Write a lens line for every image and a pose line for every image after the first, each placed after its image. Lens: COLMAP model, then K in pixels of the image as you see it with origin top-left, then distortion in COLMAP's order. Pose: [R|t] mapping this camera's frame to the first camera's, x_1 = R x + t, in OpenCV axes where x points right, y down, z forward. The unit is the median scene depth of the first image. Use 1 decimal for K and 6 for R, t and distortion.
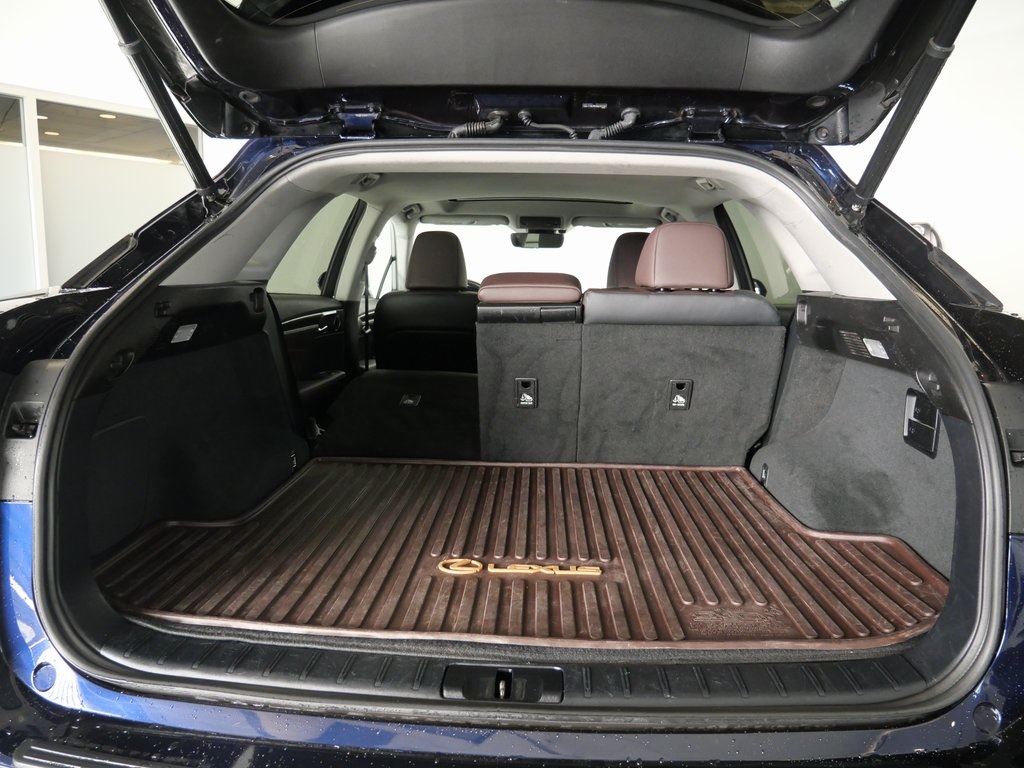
lens RADIAL K [[734.9, 0, 512.3], [0, 734.9, 386.1], [0, 0, 1]] dist [-0.052264, 0.016415]
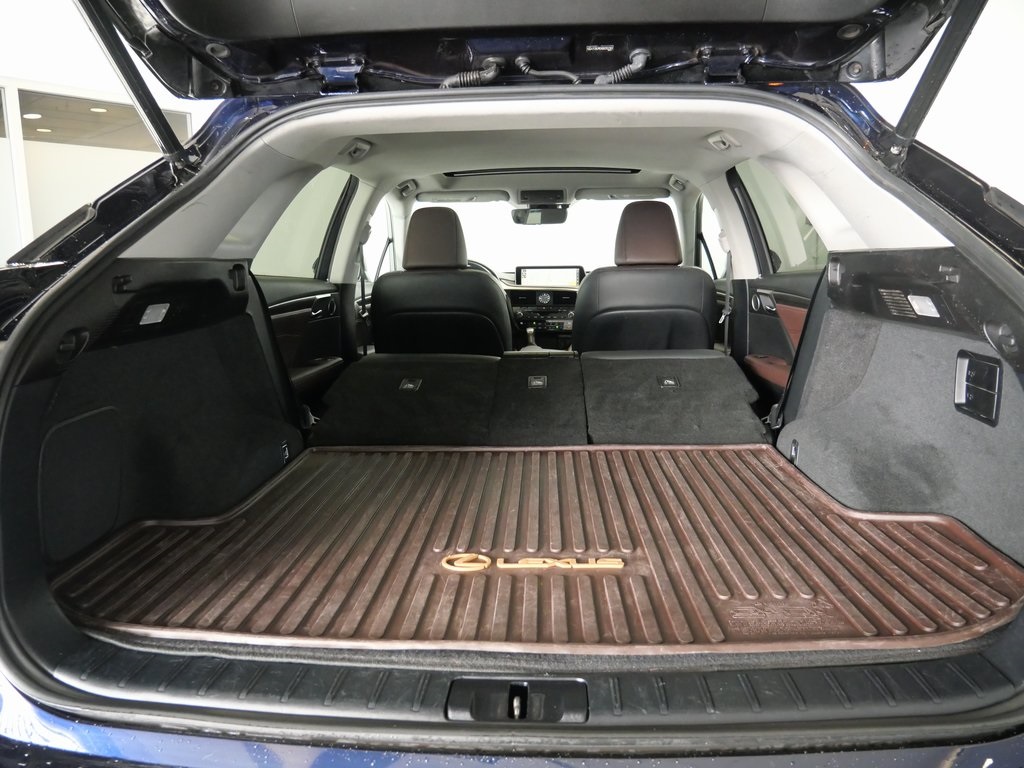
lens RADIAL K [[734.9, 0, 508.9], [0, 734.9, 384.9], [0, 0, 1]] dist [-0.052264, 0.016415]
pose [[0.999471, -0.029961, -0.012625, -0.000571], [0.030148, 0.999435, 0.014878, 0.015893], [0.012173, -0.015251, 0.999810, 0.098343]]
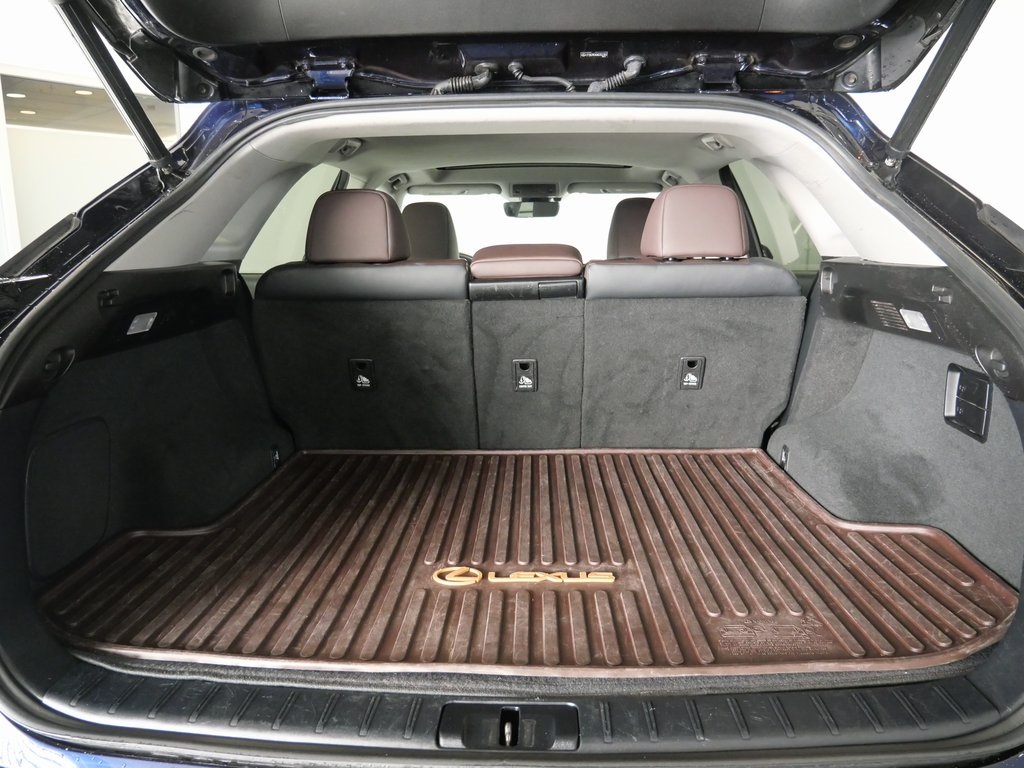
lens RADIAL K [[734.9, 0, 511.7], [0, 734.9, 385.3], [0, 0, 1]] dist [-0.052264, 0.016415]
pose [[0.999642, -0.026621, 0.002509, -0.000417], [0.026506, 0.998928, 0.037959, -0.018038], [-0.003517, -0.037879, 0.999276, 0.103026]]
